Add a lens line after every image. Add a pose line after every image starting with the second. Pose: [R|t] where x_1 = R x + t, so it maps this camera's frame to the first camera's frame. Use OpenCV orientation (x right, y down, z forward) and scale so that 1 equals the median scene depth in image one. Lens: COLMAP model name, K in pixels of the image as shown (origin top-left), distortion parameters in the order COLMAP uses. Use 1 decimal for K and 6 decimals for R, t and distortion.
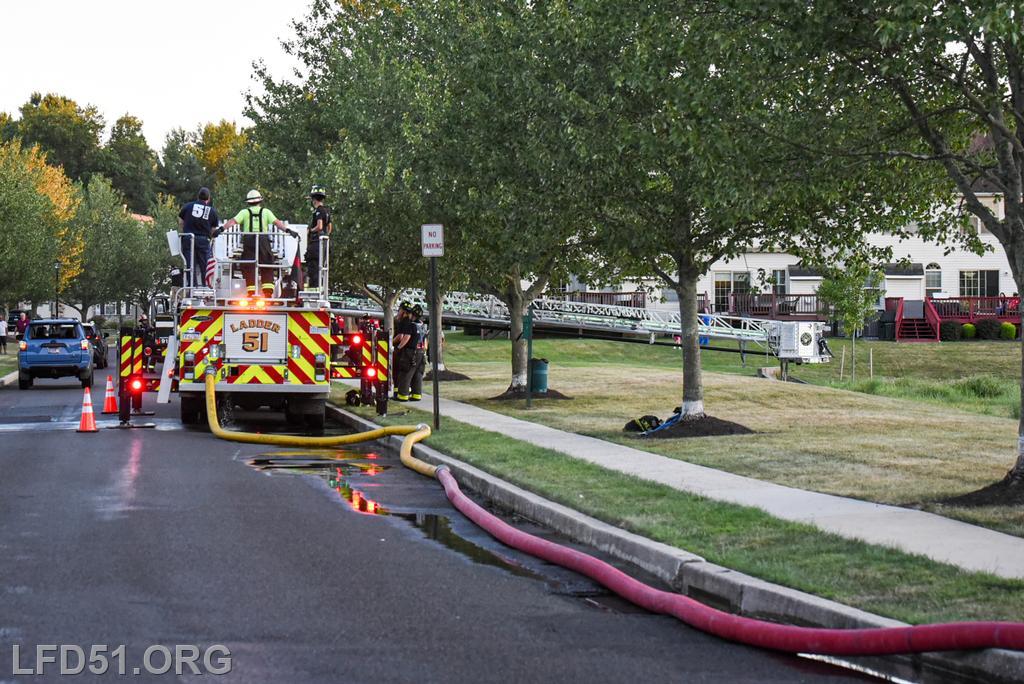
lens RADIAL K [[2669.7, 0, 509.7], [0, 2669.7, 342.8], [0, 0, 1]] dist [0.402092, 0.000000]
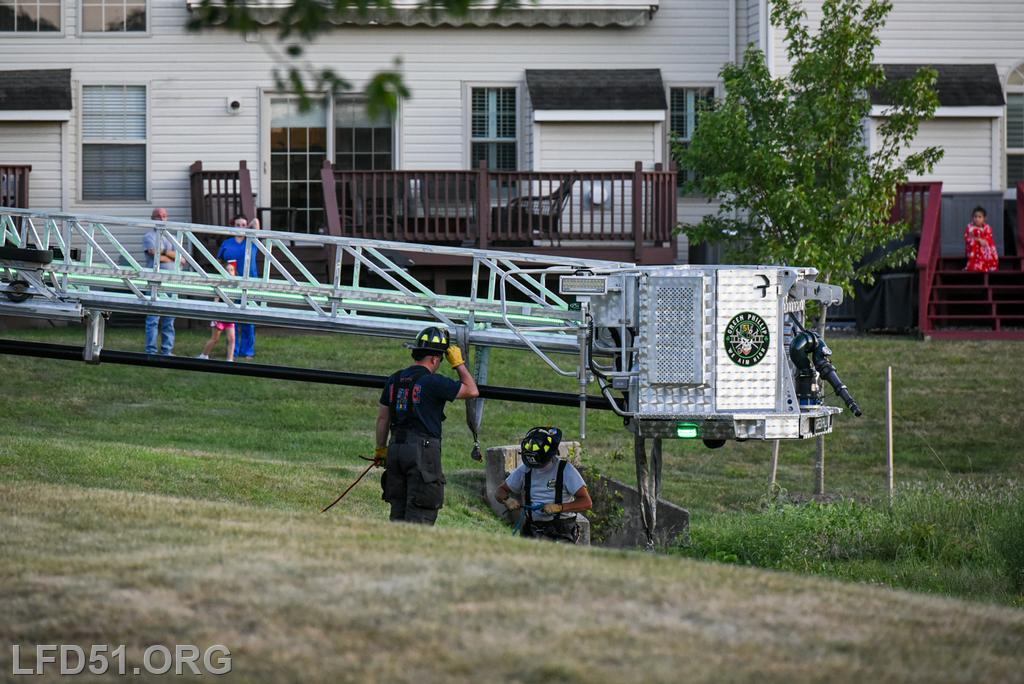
lens RADIAL K [[5870.9, 0, 511.5], [0, 5870.9, 342.1], [0, 0, 1]] dist [0.282714, 0.000000]
pose [[0.989177, -0.004075, 0.146667, 0.013319], [0.003618, 0.999988, 0.003386, -0.002854], [-0.146679, -0.002819, 0.989180, 0.480223]]
